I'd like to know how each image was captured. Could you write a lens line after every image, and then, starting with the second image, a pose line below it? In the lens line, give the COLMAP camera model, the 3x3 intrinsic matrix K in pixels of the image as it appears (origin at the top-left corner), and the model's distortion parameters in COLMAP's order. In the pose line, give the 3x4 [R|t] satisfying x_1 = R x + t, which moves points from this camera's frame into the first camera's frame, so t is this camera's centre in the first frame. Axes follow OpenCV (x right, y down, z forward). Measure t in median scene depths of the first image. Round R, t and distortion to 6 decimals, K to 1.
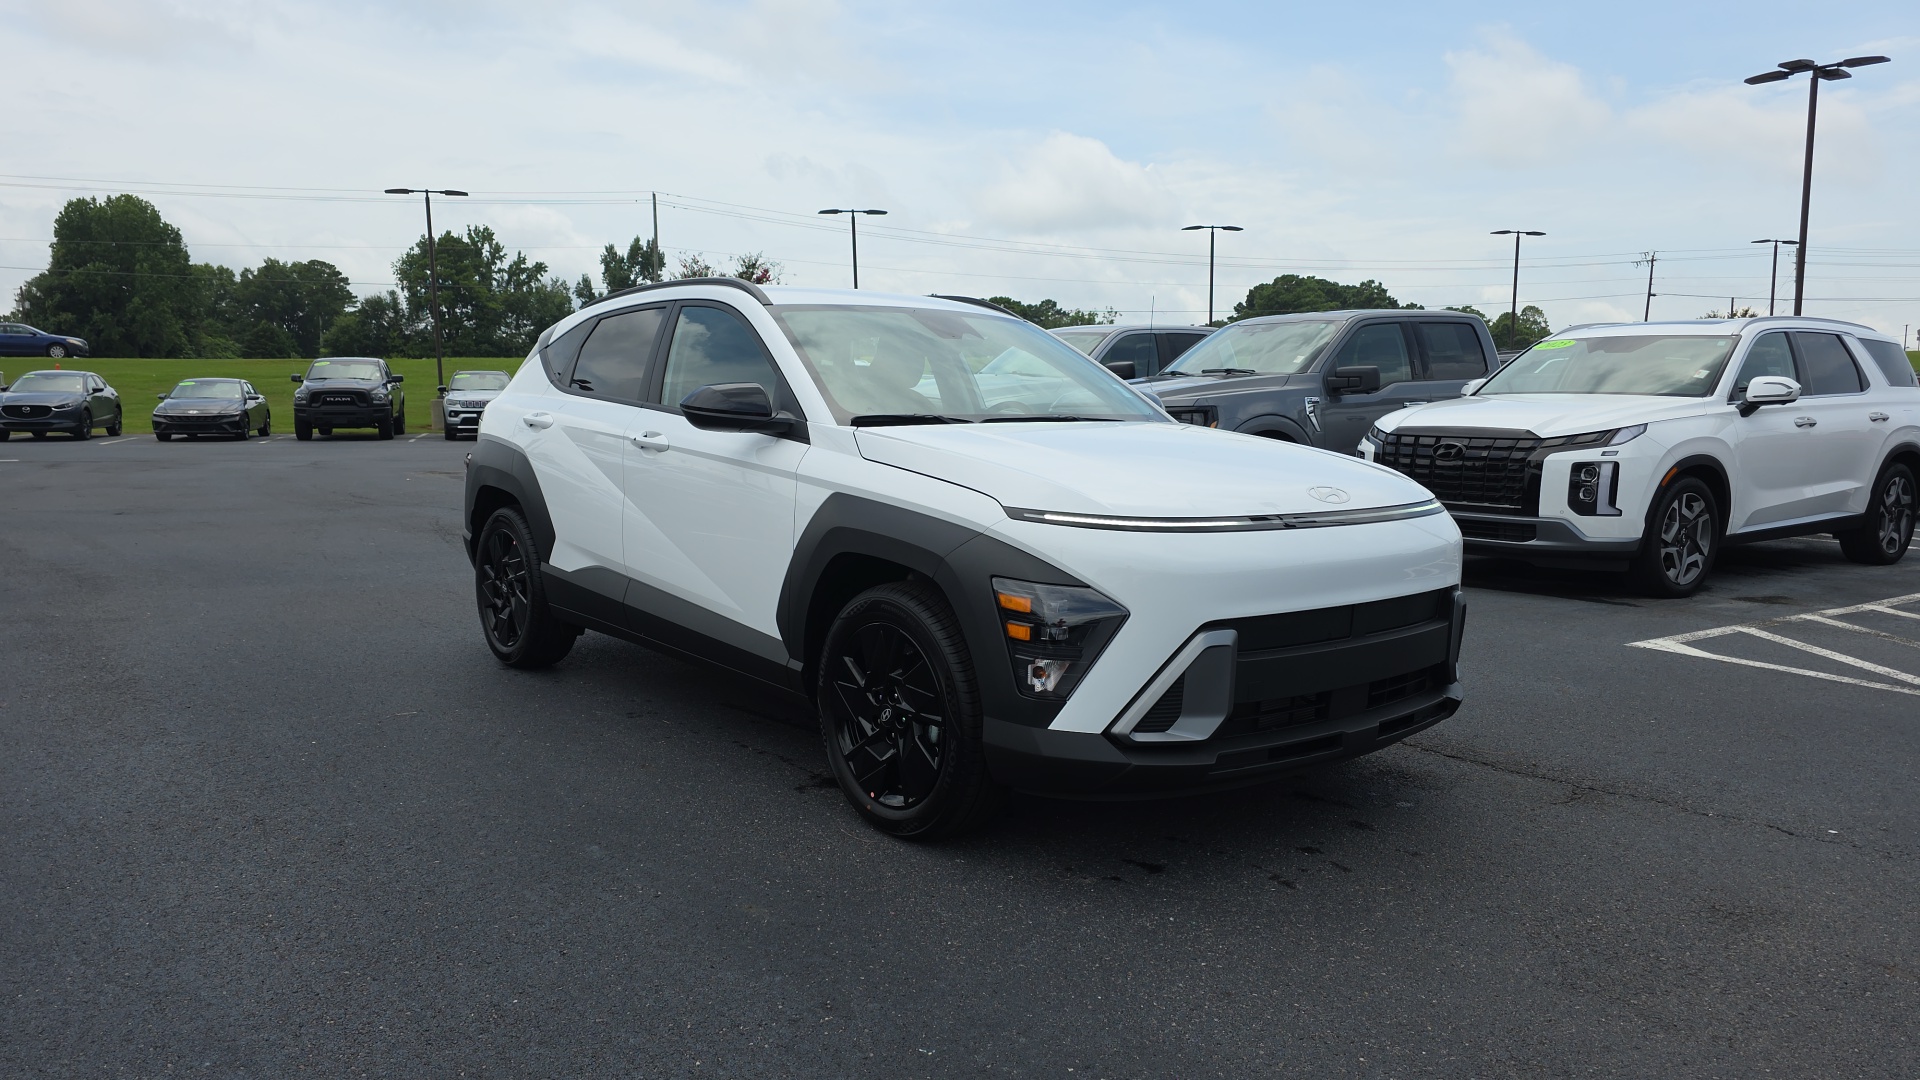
lens RADIAL K [[1304.4, 0, 927.8], [0, 1304.4, 540.1], [0, 0, 1]] dist [0.051025, -0.051147]
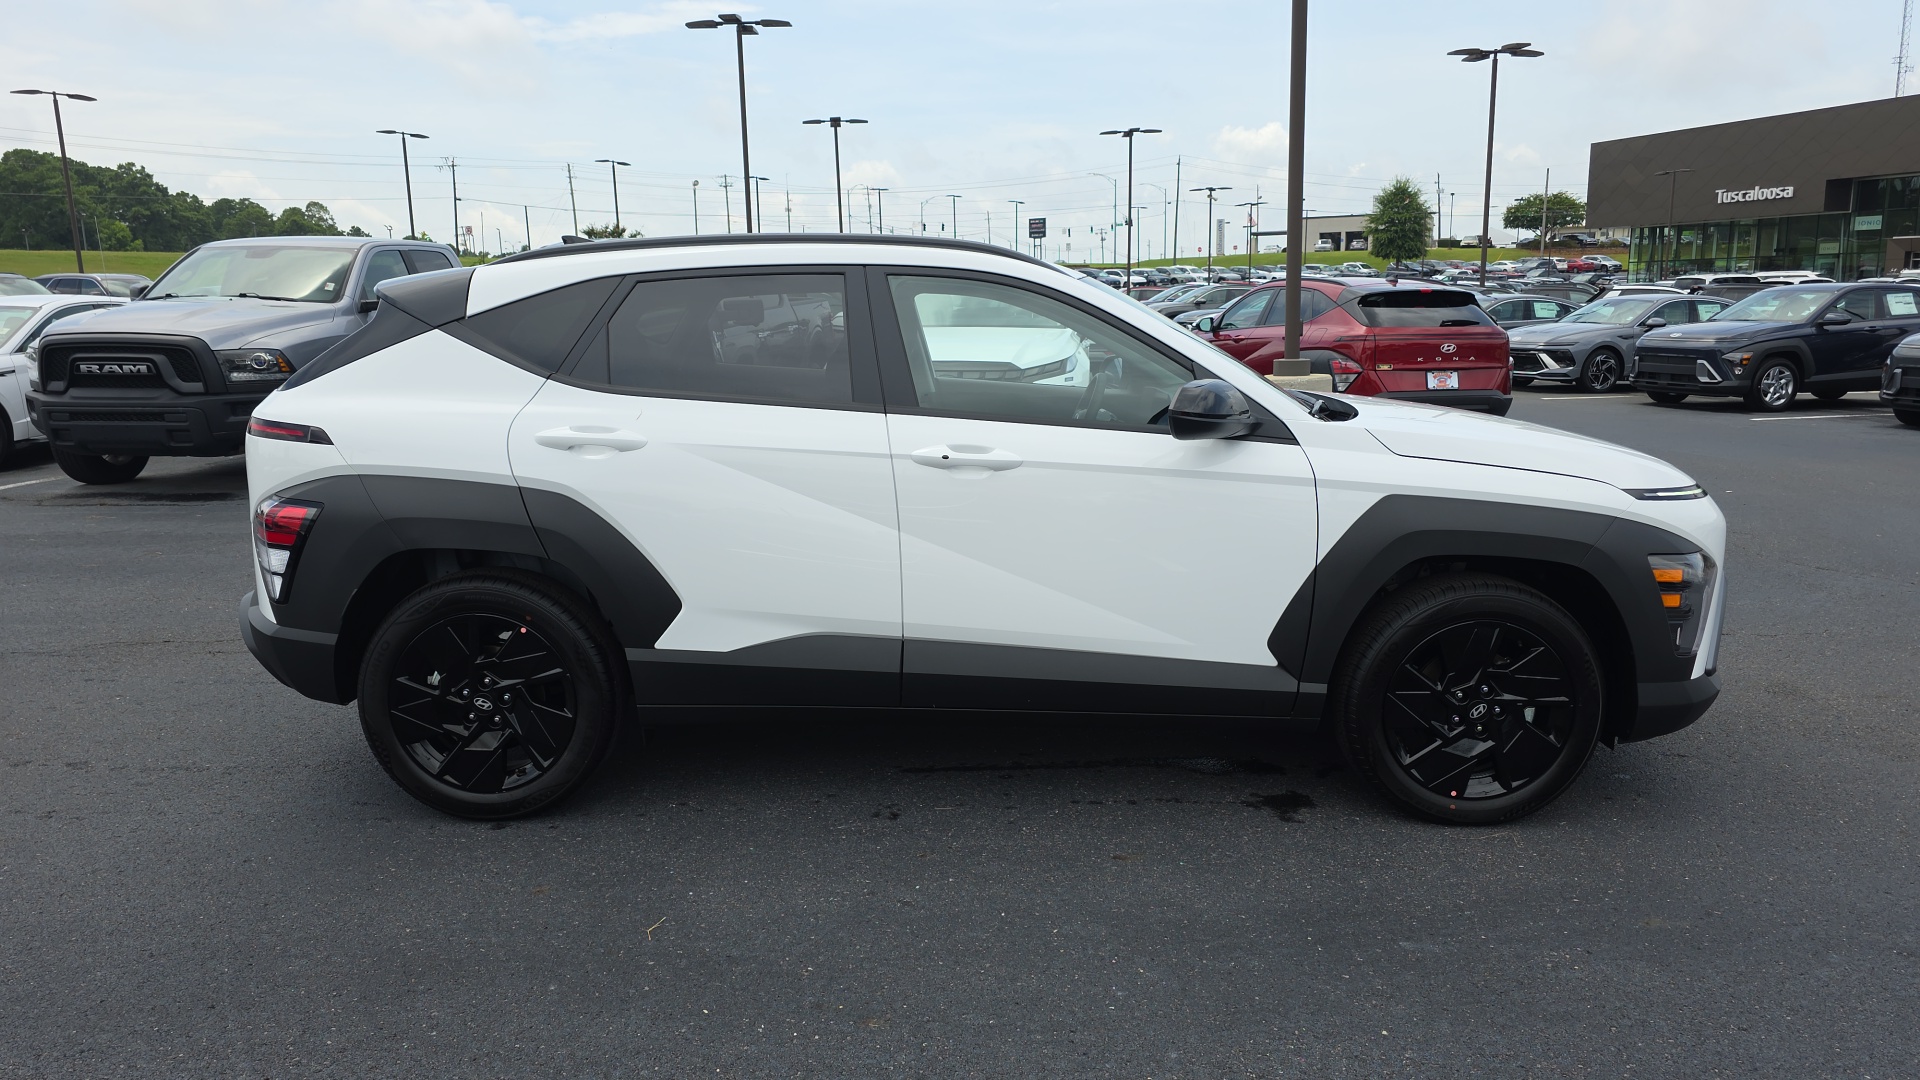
lens RADIAL K [[1304.4, 0, 927.8], [0, 1304.4, 540.1], [0, 0, 1]] dist [0.051025, -0.051147]
pose [[0.631861, -0.152910, 0.759849, -0.710149], [0.093631, 0.988226, 0.121008, -0.106355], [-0.769406, -0.005314, 0.638738, 0.463800]]
